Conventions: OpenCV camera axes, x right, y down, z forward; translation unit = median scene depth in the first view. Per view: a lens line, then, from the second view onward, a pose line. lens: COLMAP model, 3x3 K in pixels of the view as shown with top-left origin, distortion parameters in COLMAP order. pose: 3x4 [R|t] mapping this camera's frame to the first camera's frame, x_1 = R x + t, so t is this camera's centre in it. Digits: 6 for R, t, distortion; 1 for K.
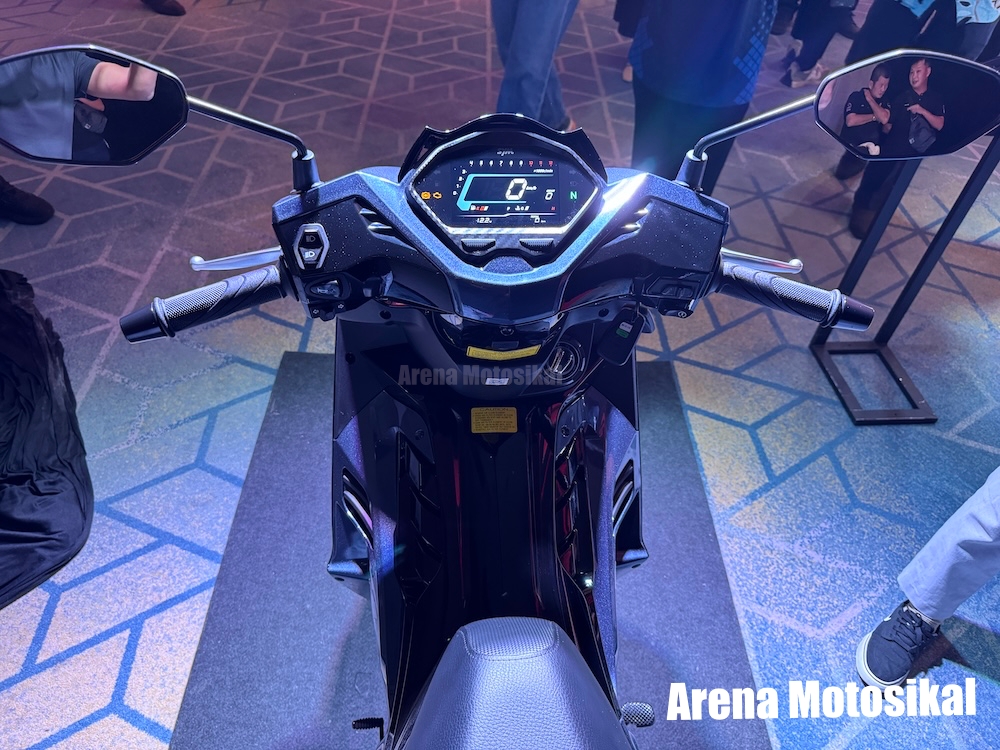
lens RADIAL K [[714.0, 0, 500.0], [0, 714.0, 375.0], [0, 0, 1]] dist [0.078837, -0.125037]
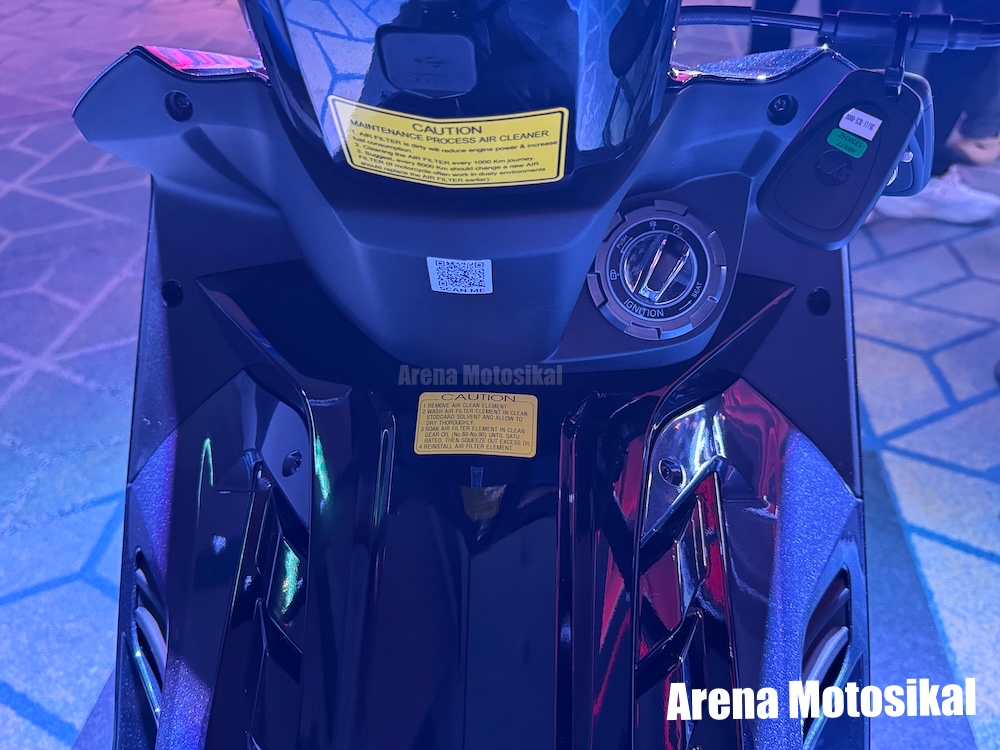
lens RADIAL K [[871.2, 0, 500.0], [0, 871.2, 375.0], [0, 0, 1]] dist [-0.026811, 0.008269]
pose [[0.989484, 0.022287, -0.142917, 0.034868], [-0.045657, 0.985668, -0.162400, 0.056271], [0.137249, 0.167217, 0.976320, 0.281112]]
